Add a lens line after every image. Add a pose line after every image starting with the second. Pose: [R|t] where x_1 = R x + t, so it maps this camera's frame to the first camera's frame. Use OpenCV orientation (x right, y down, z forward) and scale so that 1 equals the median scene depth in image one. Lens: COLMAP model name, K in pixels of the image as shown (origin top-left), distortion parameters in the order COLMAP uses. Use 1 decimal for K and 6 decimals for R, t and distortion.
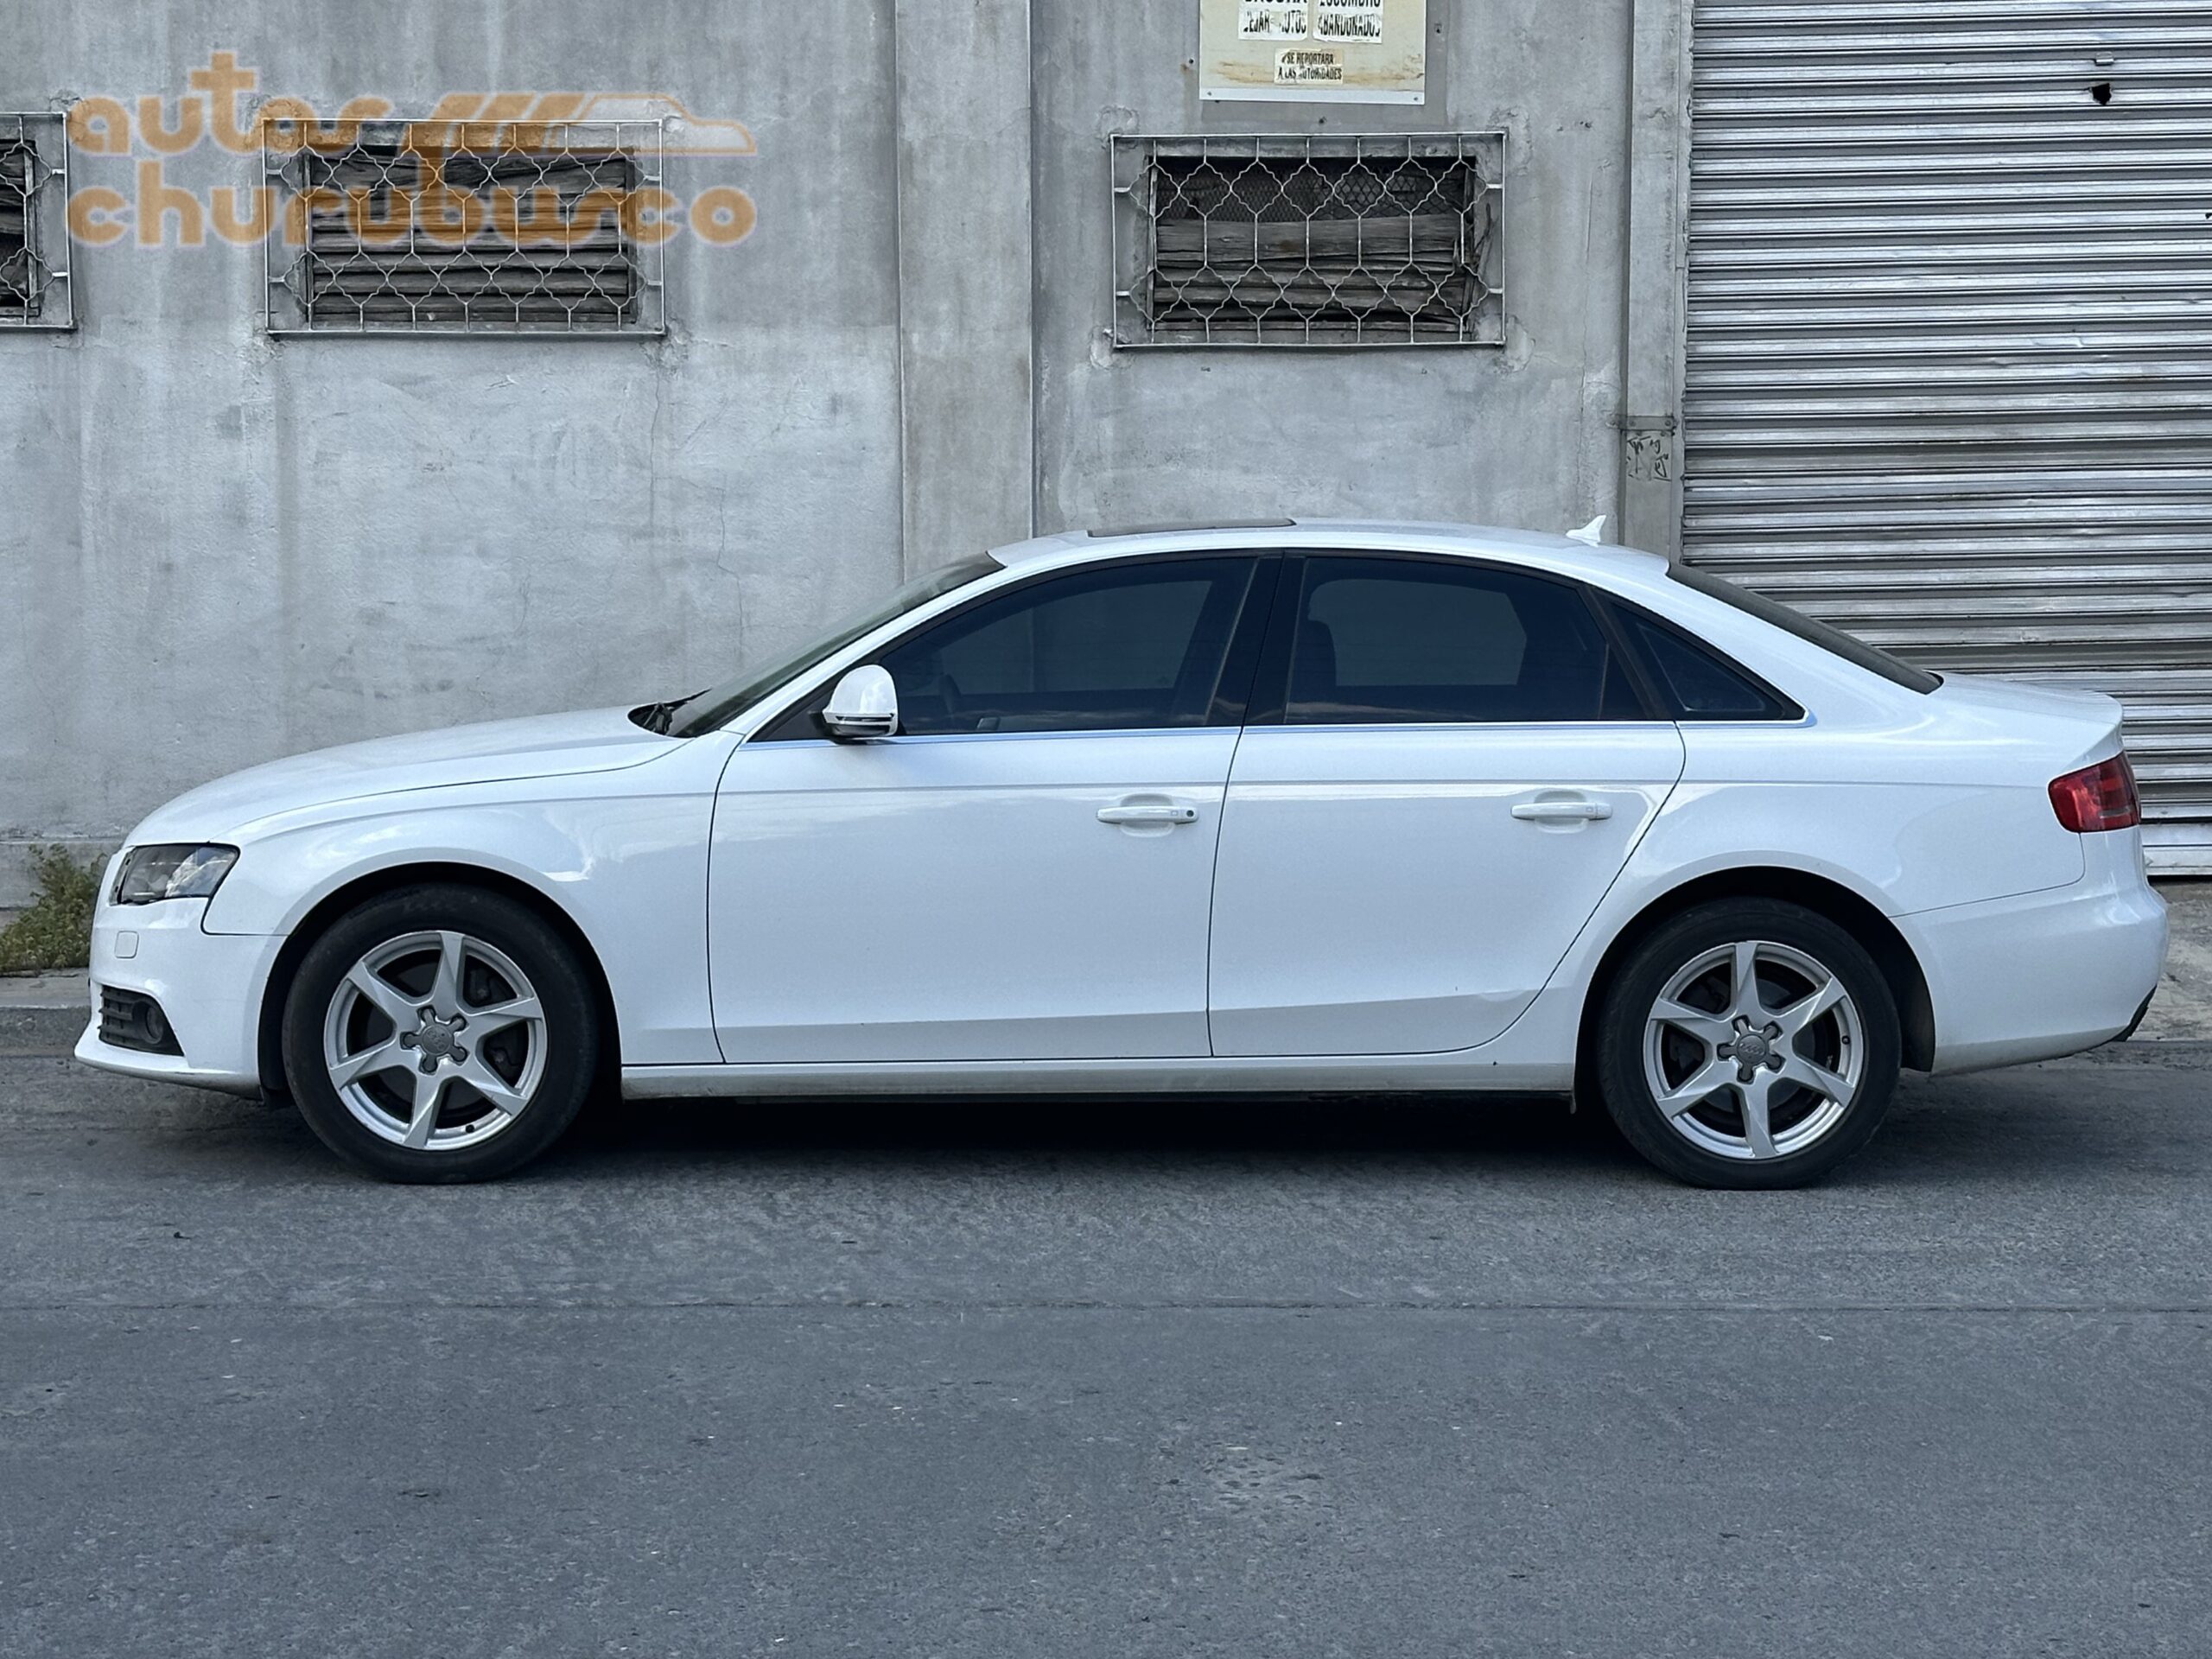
lens RADIAL K [[4225.4, 0, 1112.9], [0, 4225.4, 837.4], [0, 0, 1]] dist [0.156272, 0.000000]
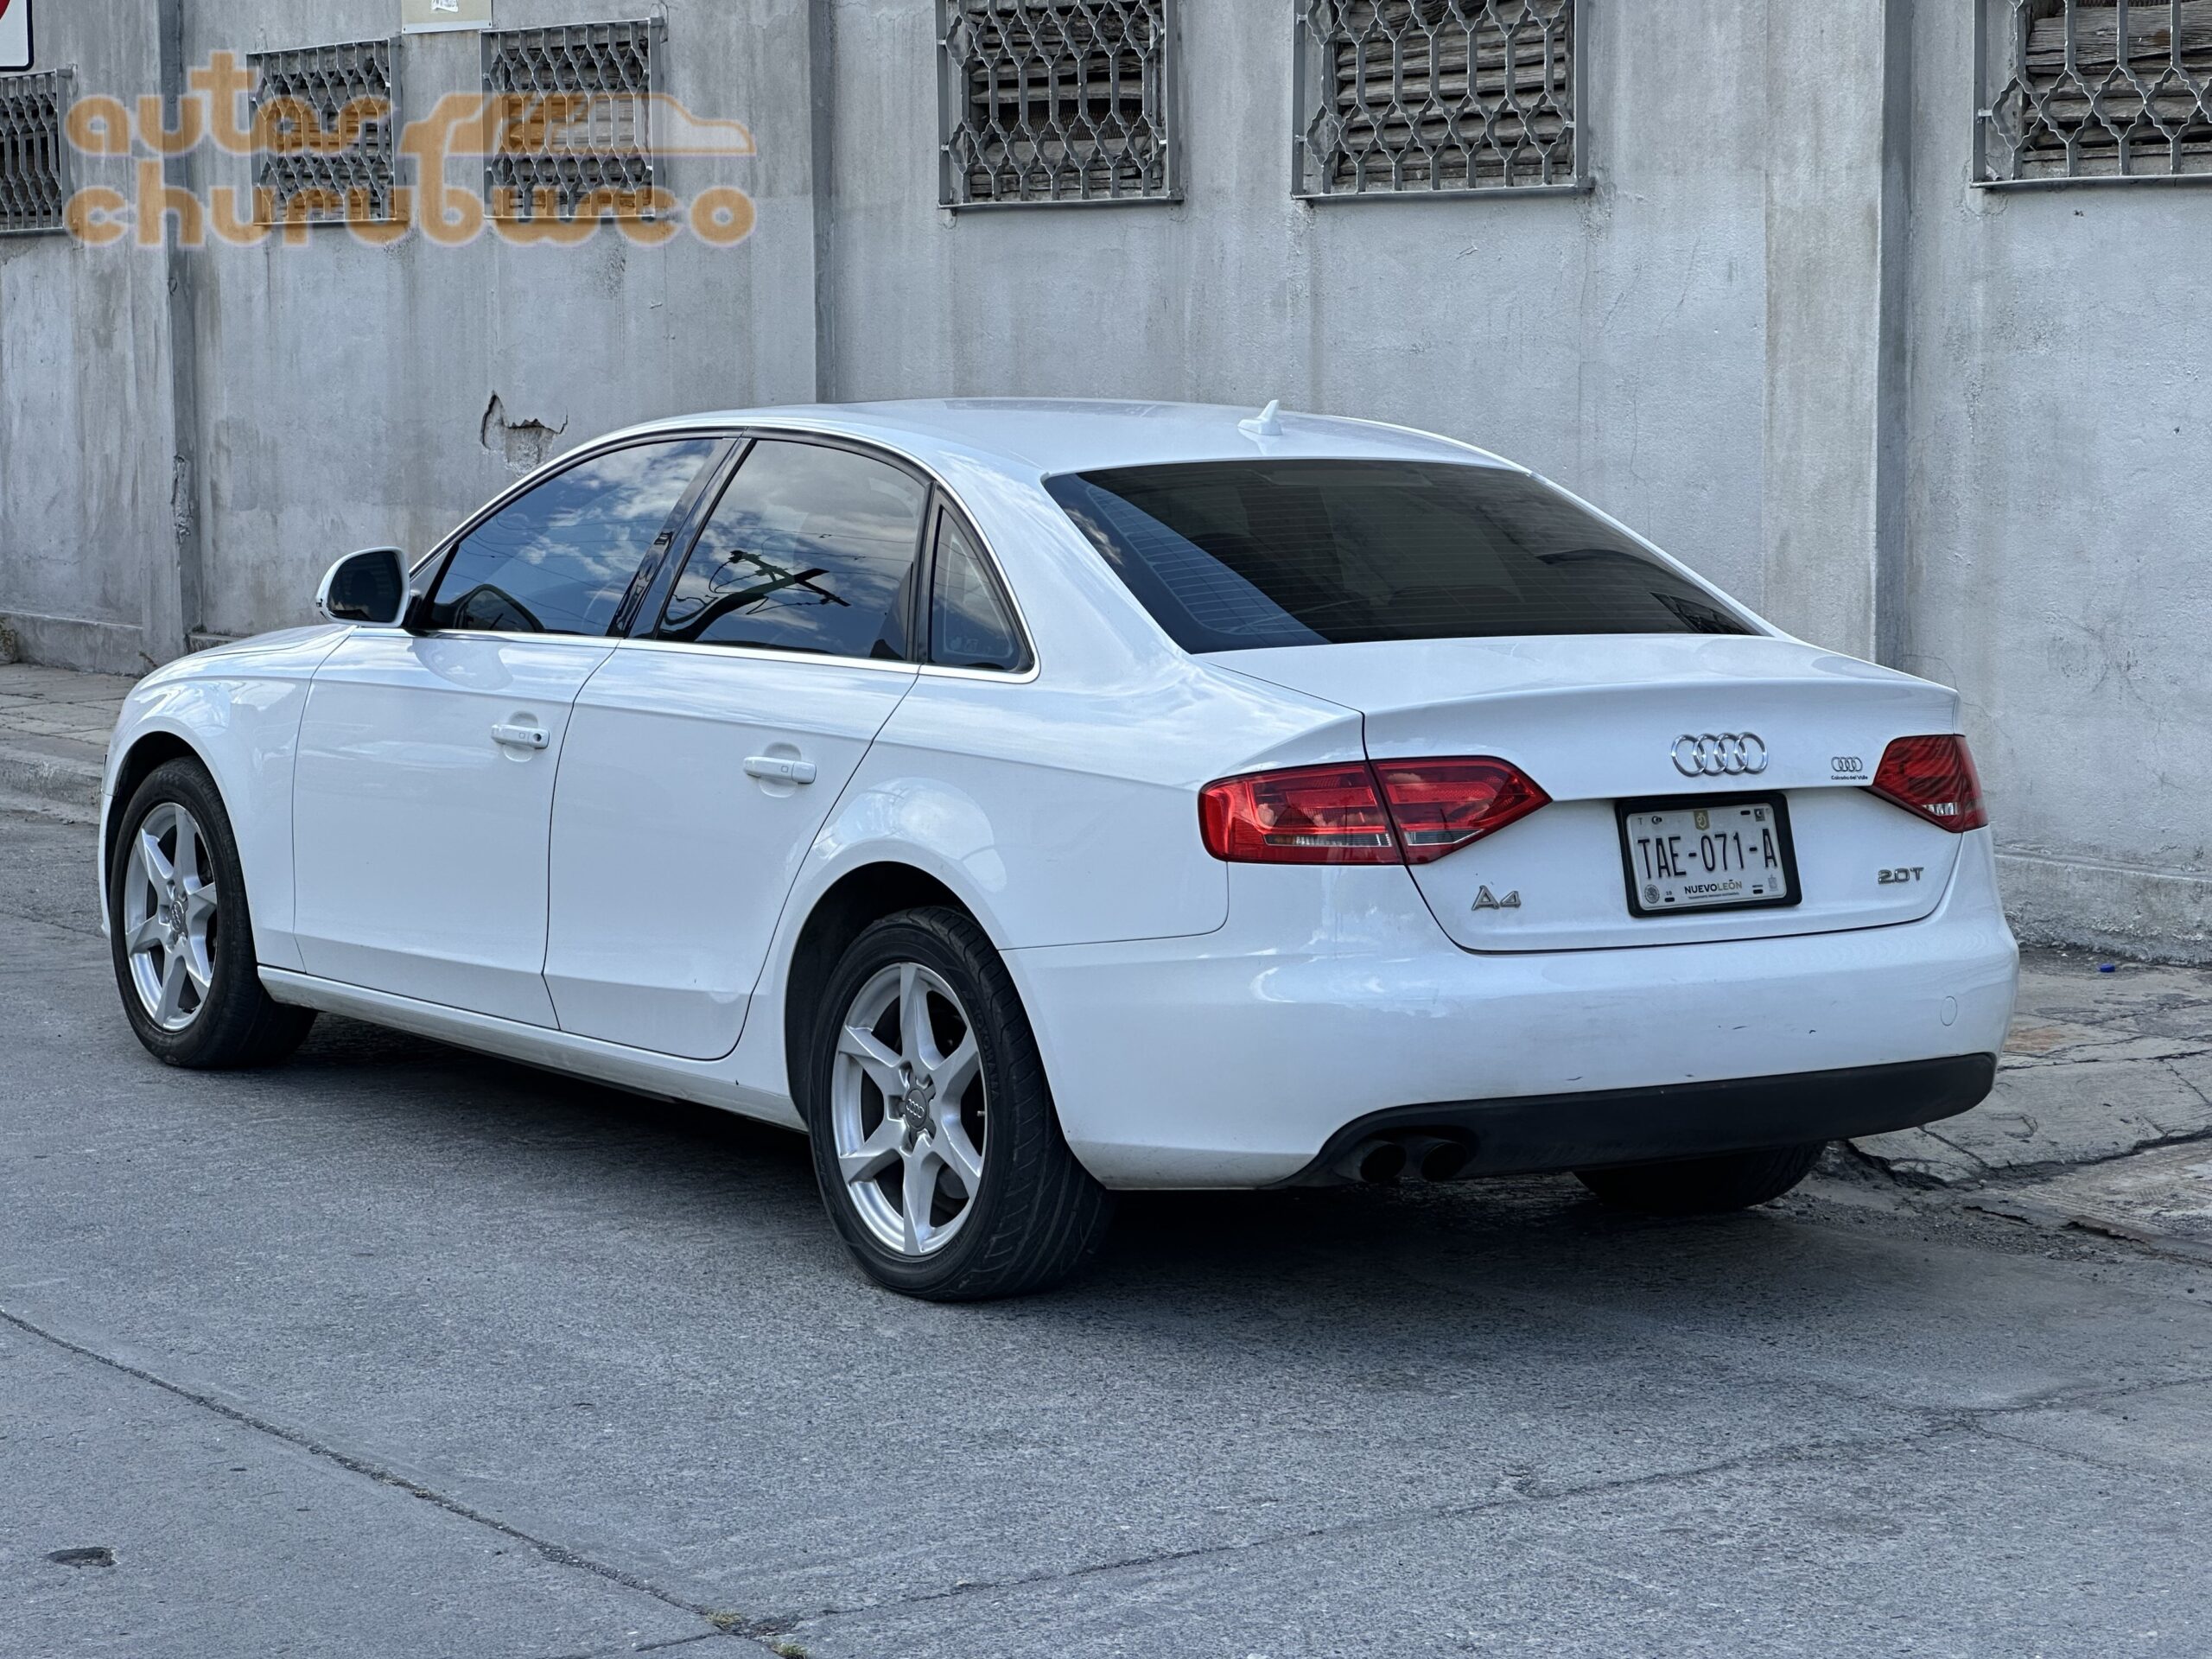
lens RADIAL K [[4947.0, 0, 1084.6], [0, 4947.0, 829.8], [0, 0, 1]] dist [0.217387, 0.000000]
pose [[0.549539, 0.085424, -0.831090, 0.650675], [-0.085785, 0.995271, 0.045576, -0.030226], [0.831052, 0.046249, 0.554268, 0.390386]]
